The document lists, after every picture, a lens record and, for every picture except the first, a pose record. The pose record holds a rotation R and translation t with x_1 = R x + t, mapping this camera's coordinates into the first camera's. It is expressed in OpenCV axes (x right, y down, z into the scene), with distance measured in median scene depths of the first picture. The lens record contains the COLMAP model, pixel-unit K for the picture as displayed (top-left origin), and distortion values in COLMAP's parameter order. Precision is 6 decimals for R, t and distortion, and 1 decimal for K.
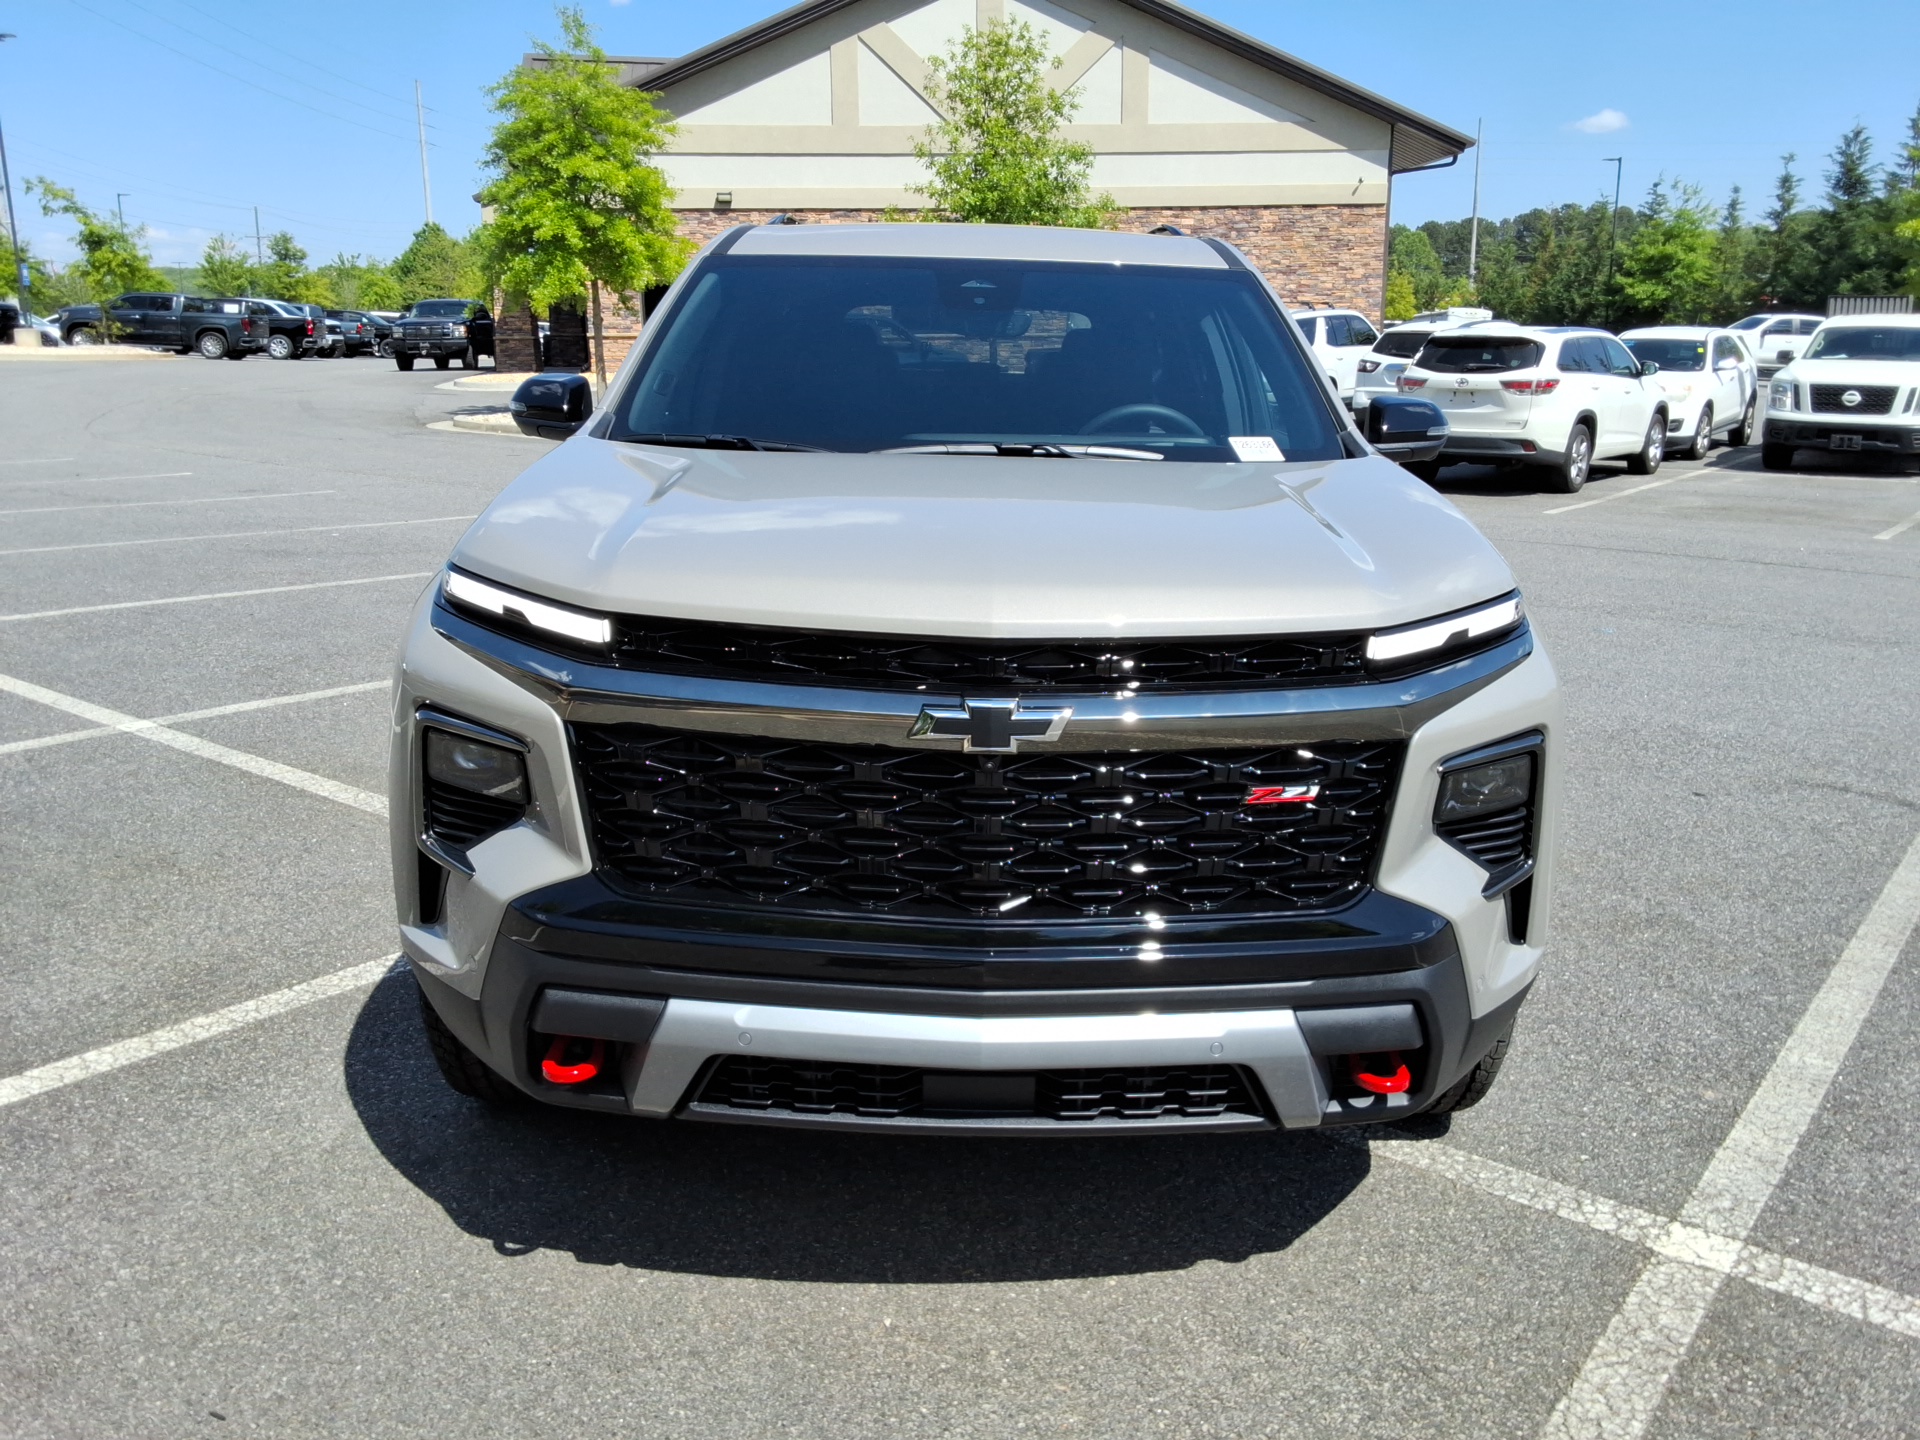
lens RADIAL K [[1554.9, 0, 969.4], [0, 1554.9, 704.1], [0, 0, 1]] dist [0.105244, -0.164142]
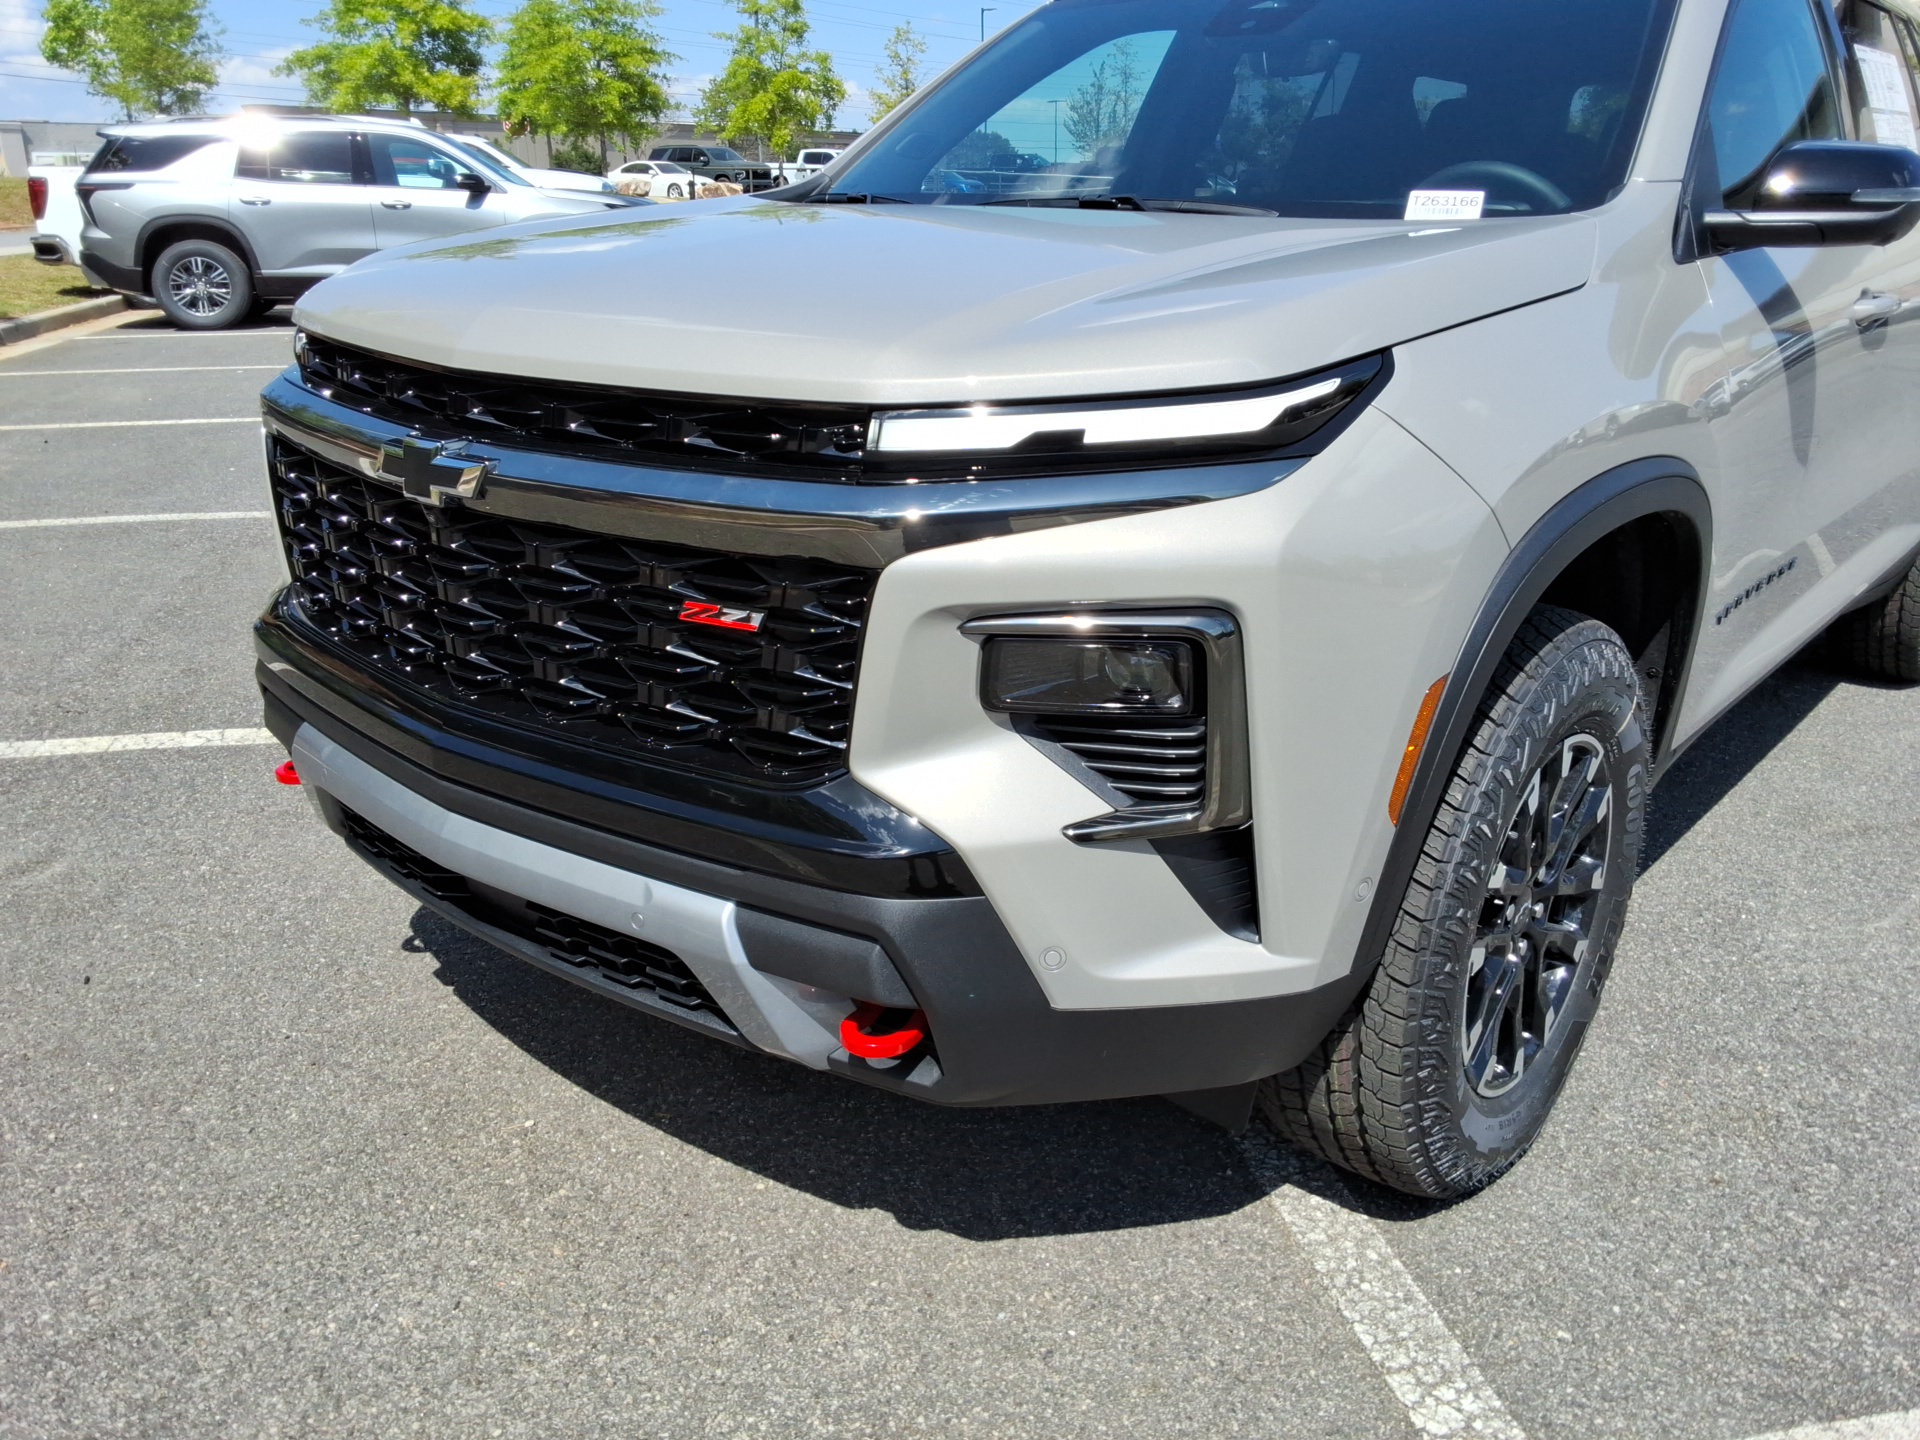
lens RADIAL K [[1554.9, 0, 964.4], [0, 1554.9, 722.7], [0, 0, 1]] dist [0.105244, -0.164142]
pose [[0.757715, 0.203490, -0.620048, 0.049726], [-0.143643, 0.978845, 0.145705, -0.001150], [0.636580, -0.021338, 0.770915, 0.032598]]
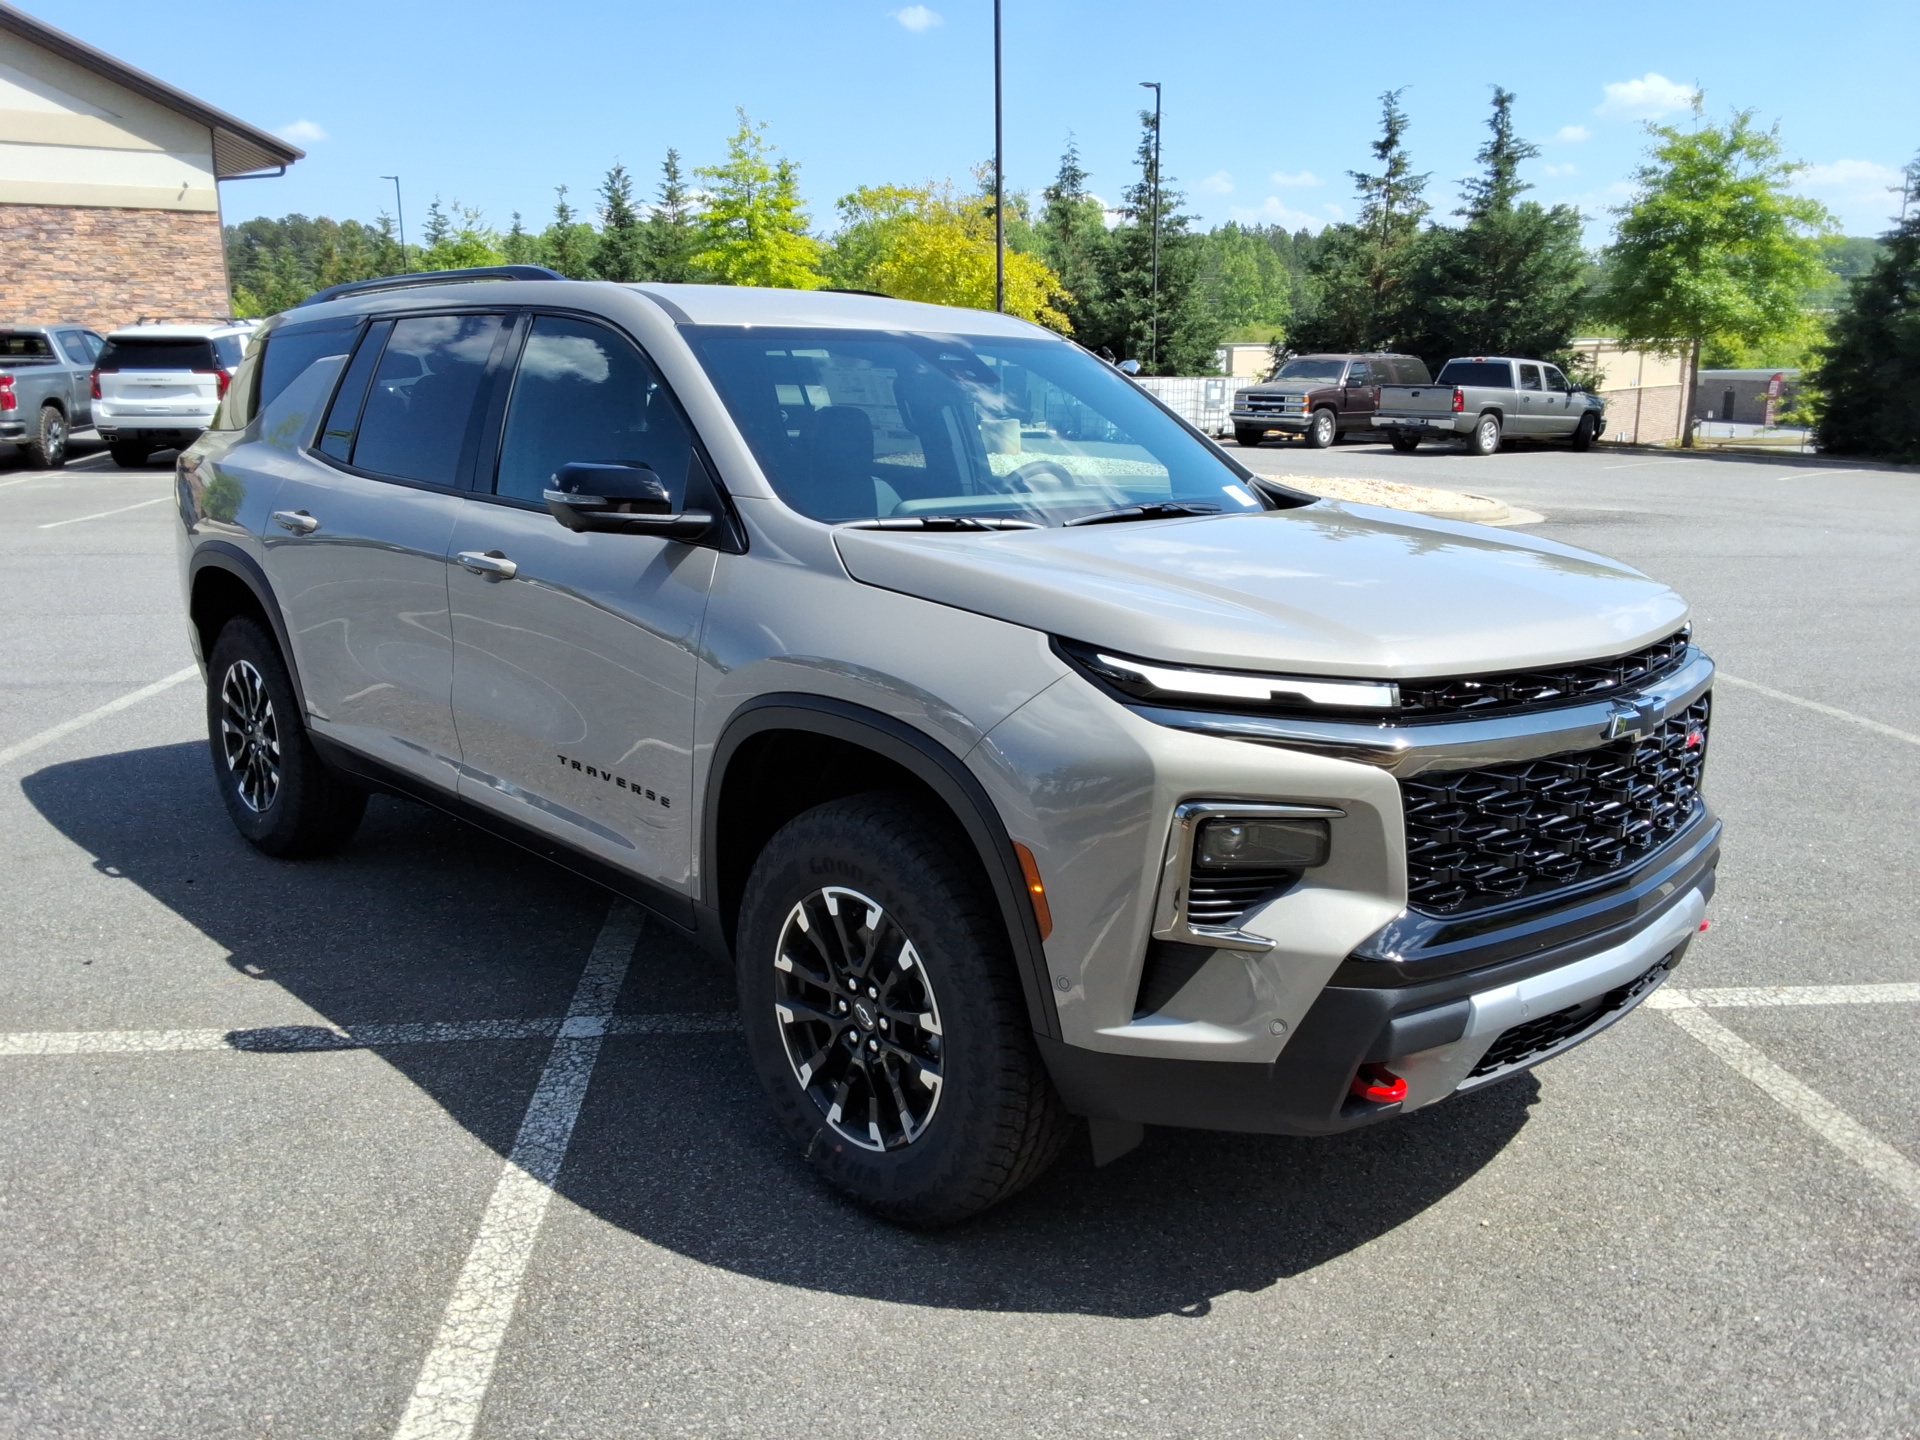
lens RADIAL K [[1554.9, 0, 964.0], [0, 1554.9, 708.4], [0, 0, 1]] dist [0.105244, -0.164142]
pose [[0.731518, -0.154892, 0.663996, -0.080904], [0.157221, 0.985930, 0.056781, -0.010089], [-0.663448, 0.062857, 0.745577, 0.023815]]
